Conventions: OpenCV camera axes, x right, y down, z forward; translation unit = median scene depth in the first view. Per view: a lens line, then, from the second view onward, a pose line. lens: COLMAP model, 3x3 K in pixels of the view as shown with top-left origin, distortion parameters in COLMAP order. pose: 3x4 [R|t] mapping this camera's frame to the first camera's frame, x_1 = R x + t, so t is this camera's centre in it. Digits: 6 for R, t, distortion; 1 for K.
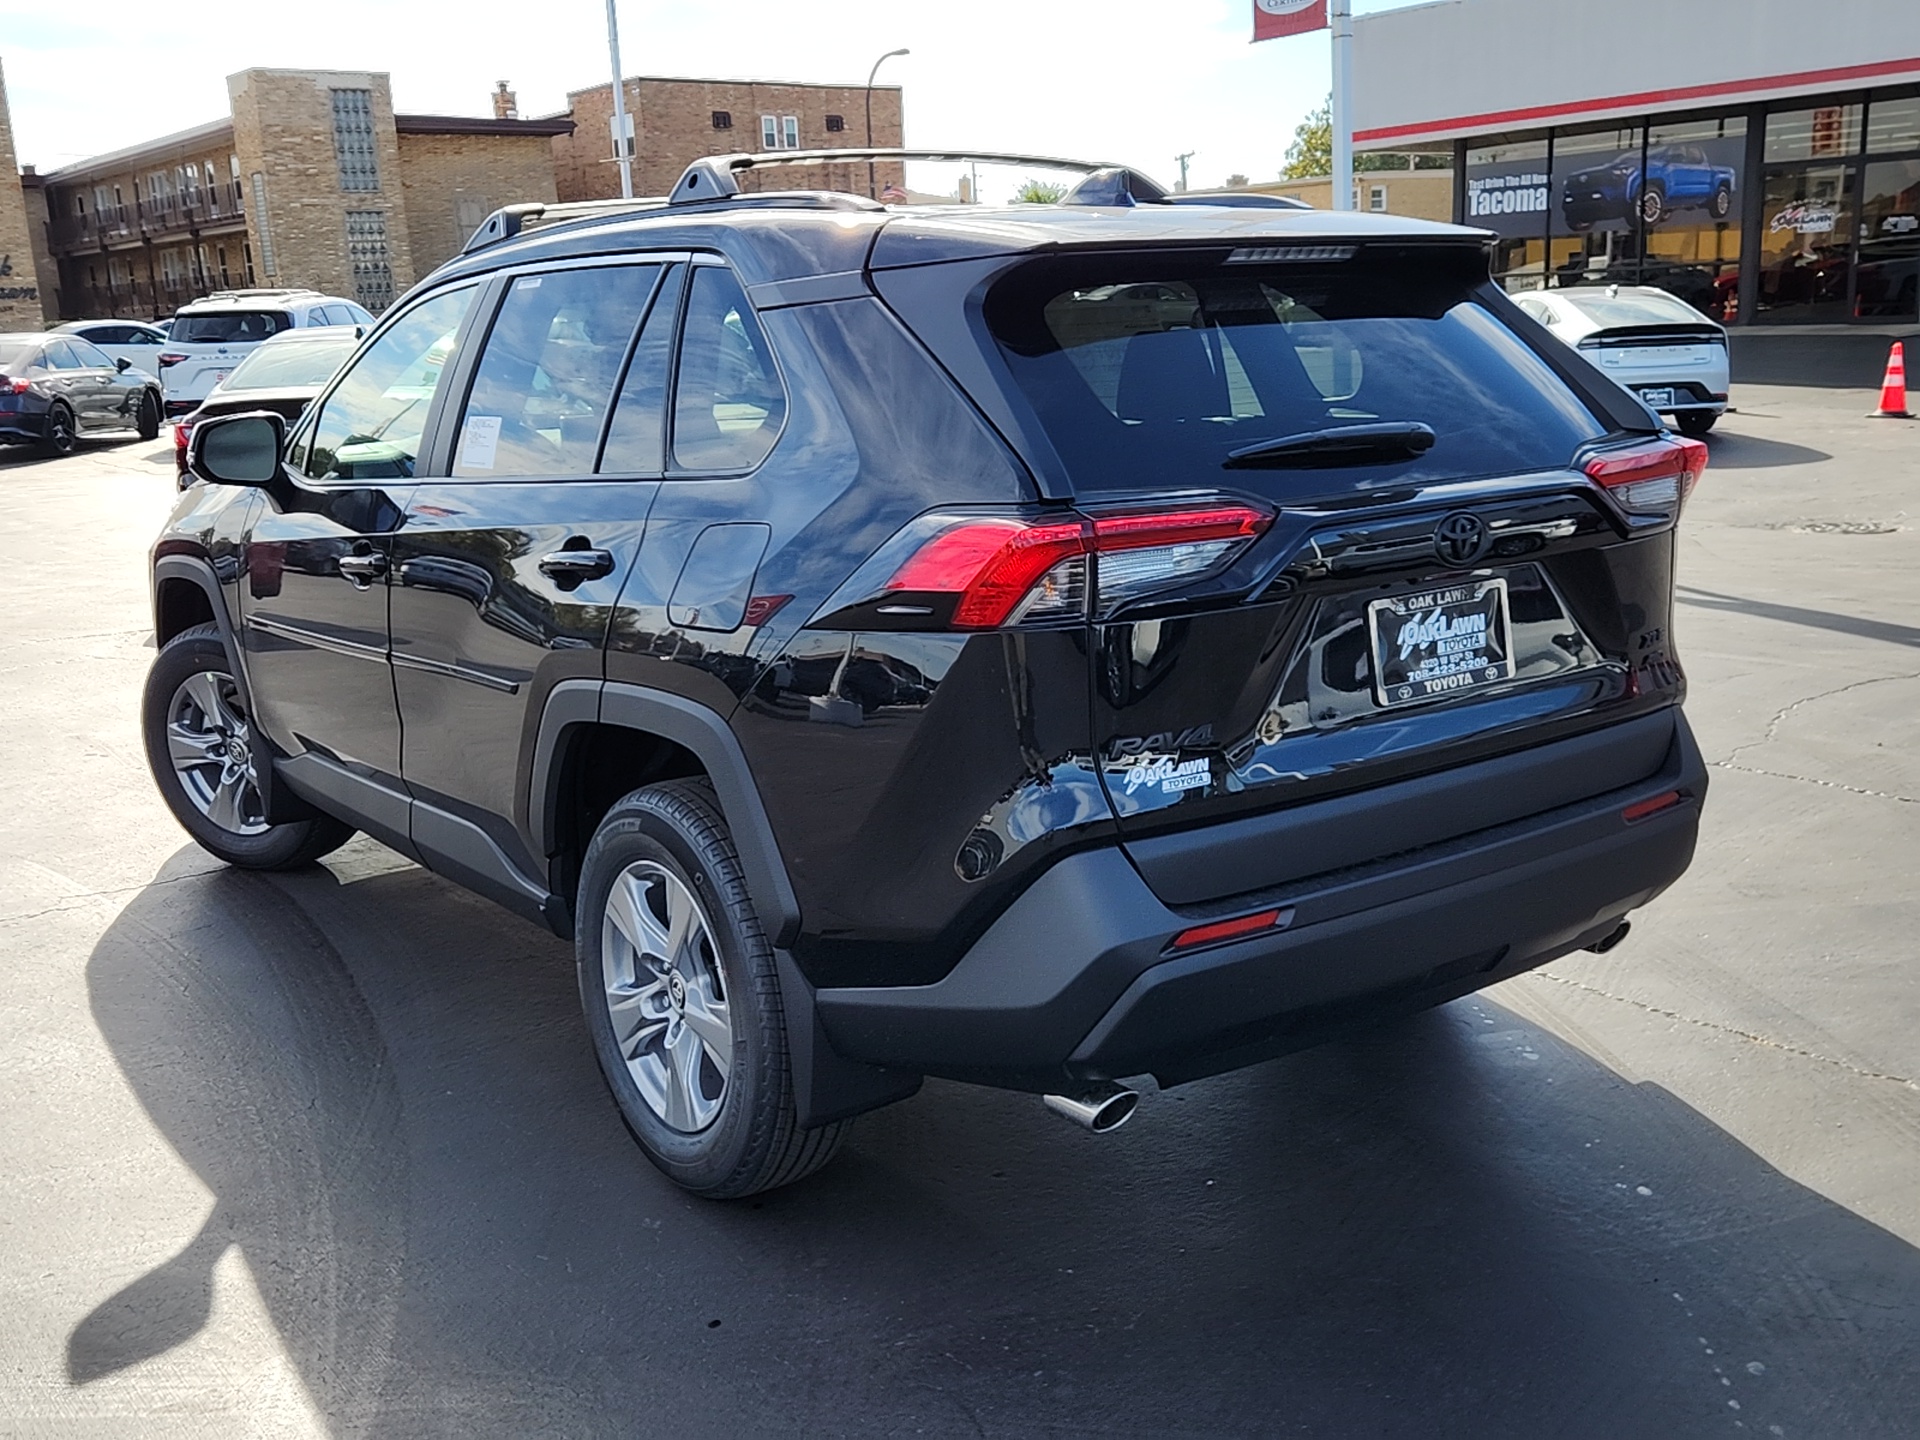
lens RADIAL K [[2044.7, 0, 1046.8], [0, 2044.7, 718.7], [0, 0, 1]] dist [0.064905, 0.000000]
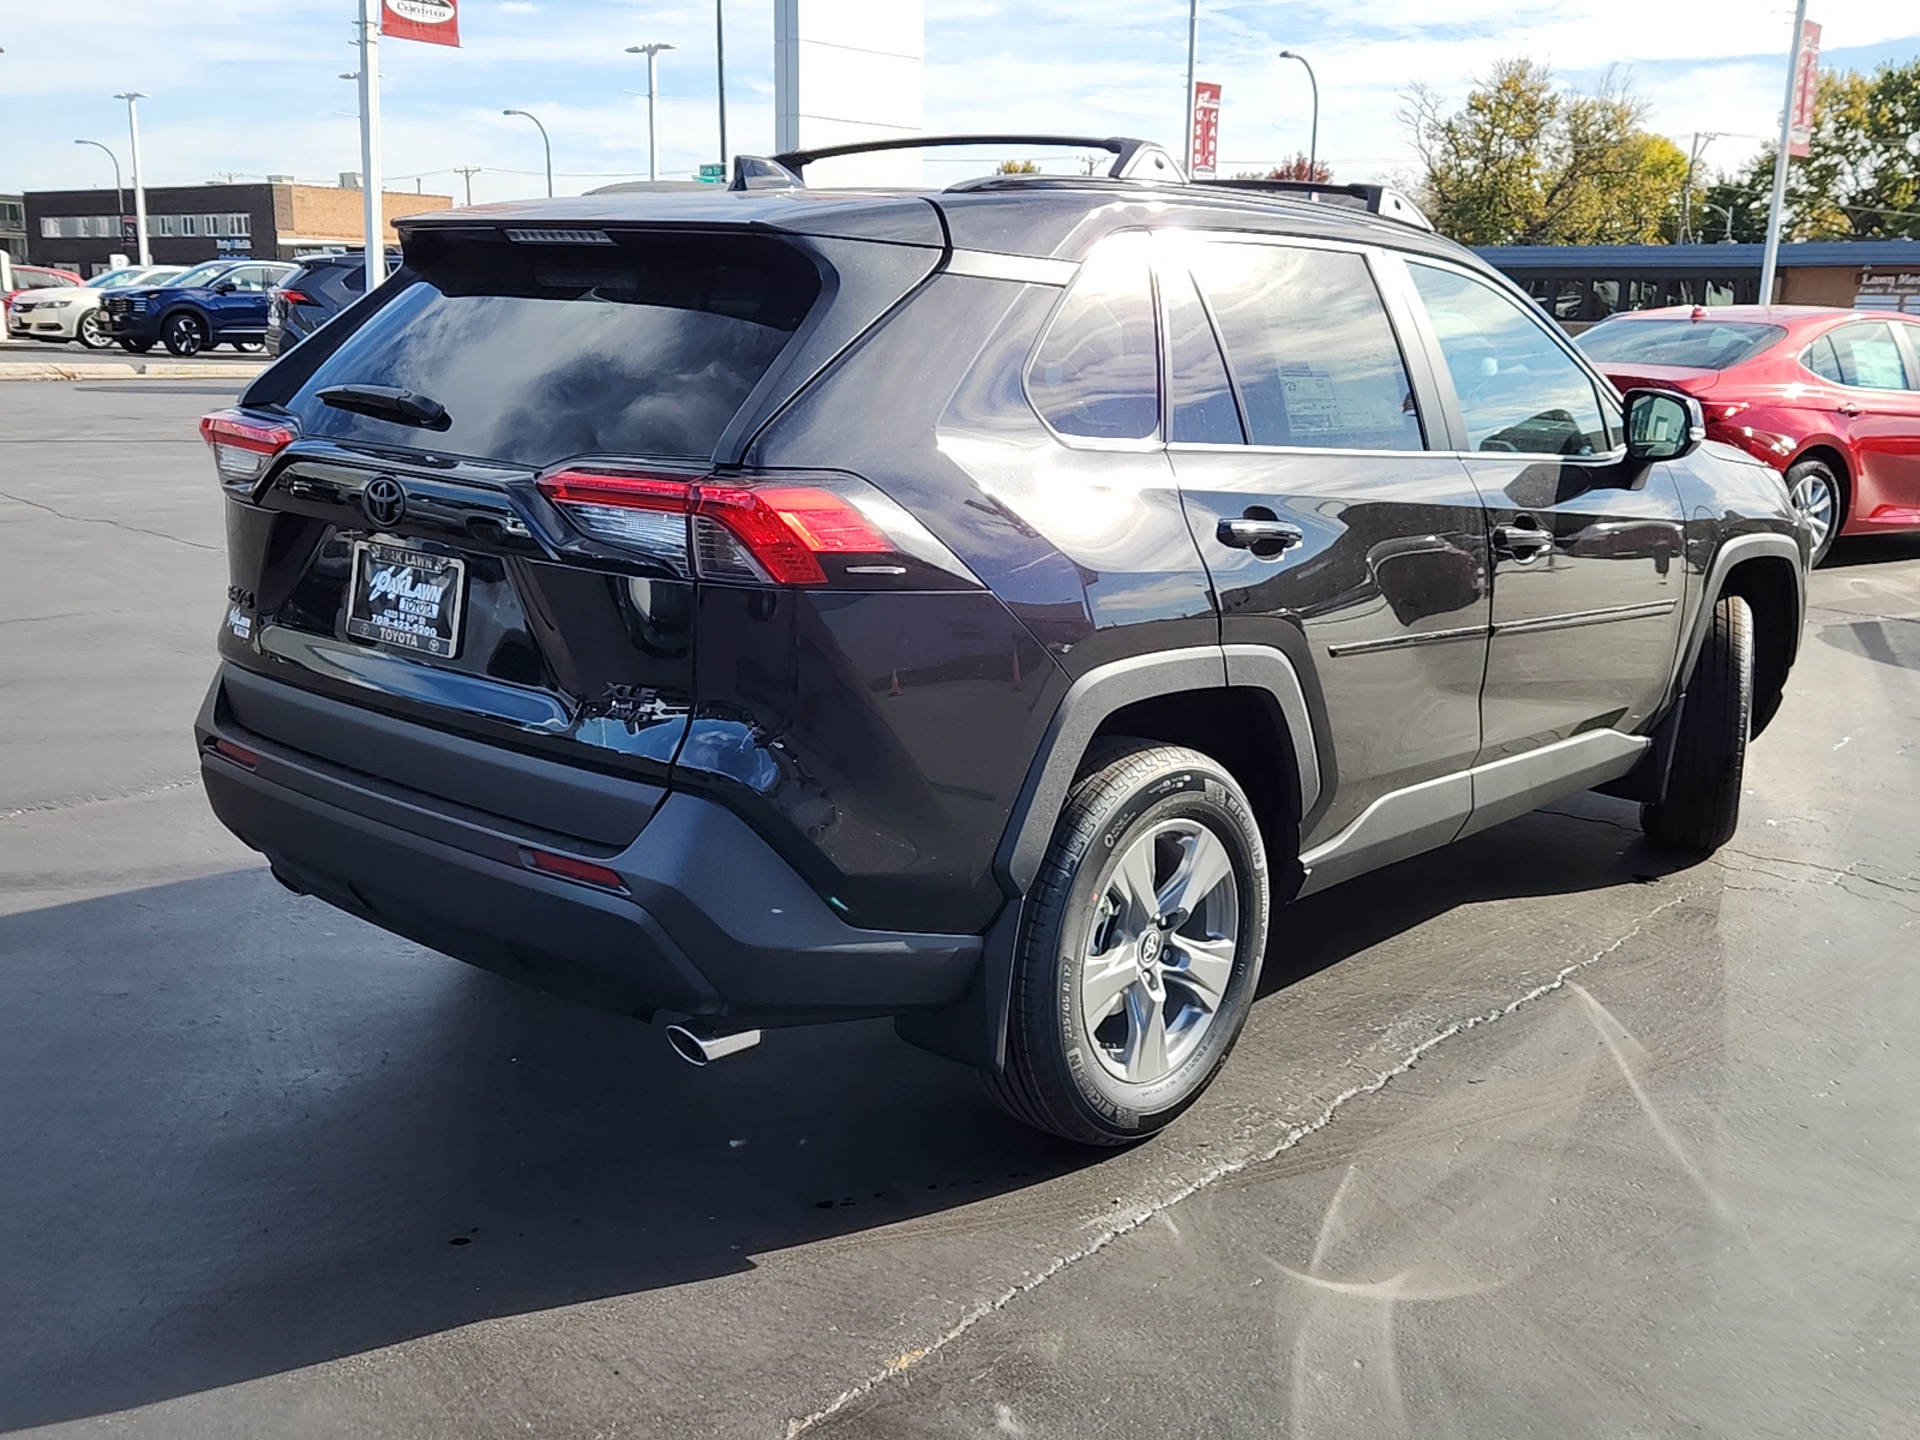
lens RADIAL K [[2044.7, 0, 922.3], [0, 2044.7, 712.5], [0, 0, 1]] dist [0.064905, 0.000000]
pose [[0.144592, 0.246080, -0.958404, 0.123544], [-0.235797, 0.949248, 0.208155, -0.026004], [0.960985, 0.195891, 0.195278, 0.102929]]
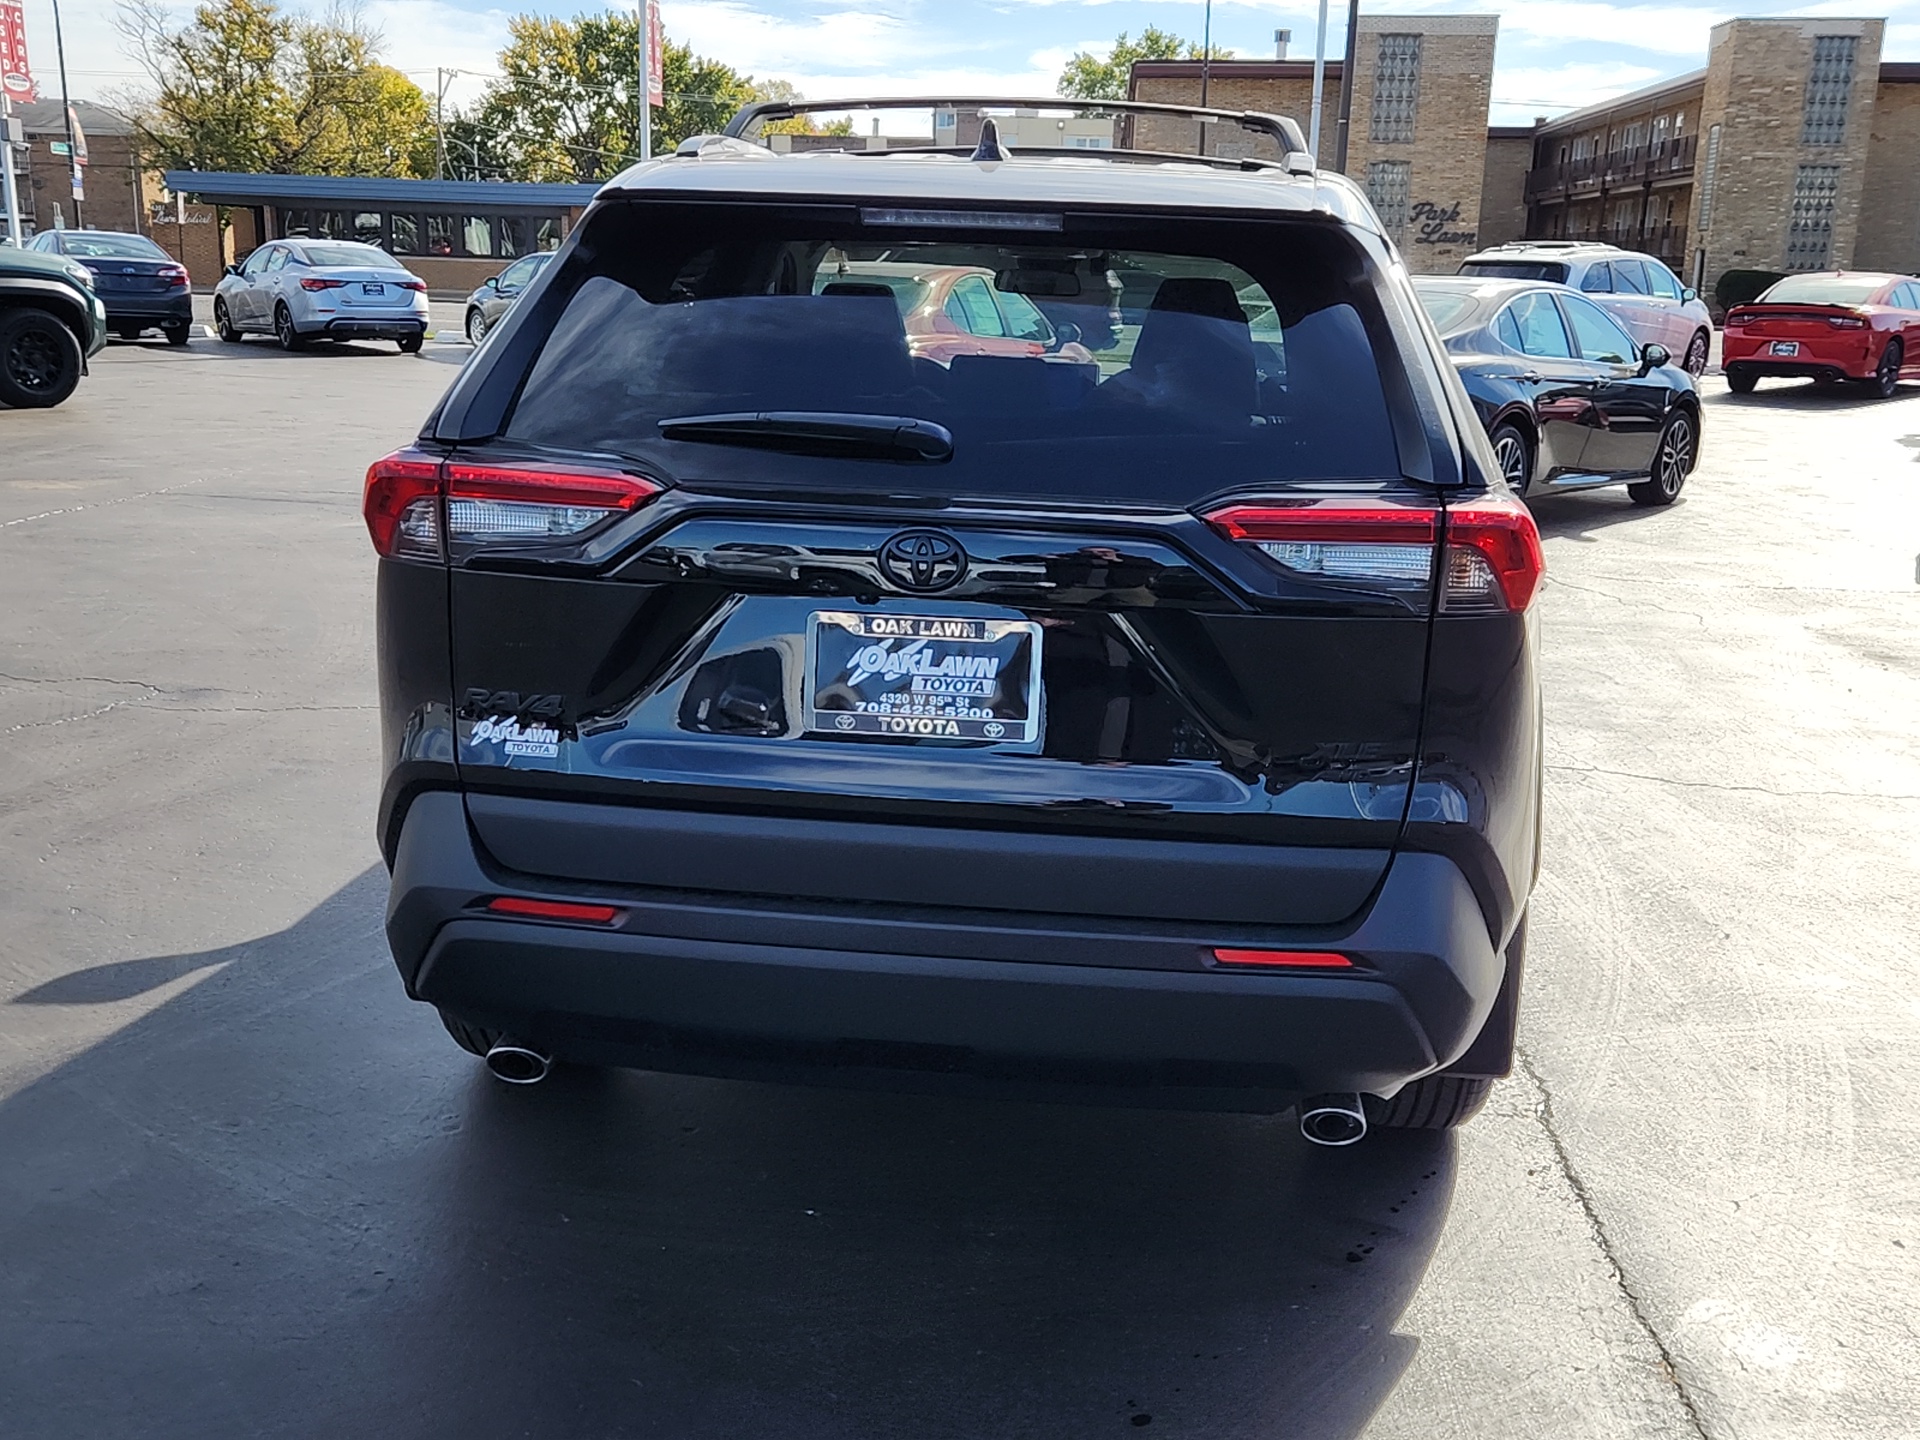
lens RADIAL K [[2044.7, 0, 948.0], [0, 2044.7, 730.8], [0, 0, 1]] dist [0.064905, 0.000000]
pose [[0.716323, 0.218809, -0.662574, 0.075101], [-0.201301, 0.973991, 0.104021, -0.010425], [0.668102, 0.058864, 0.741738, 0.036052]]
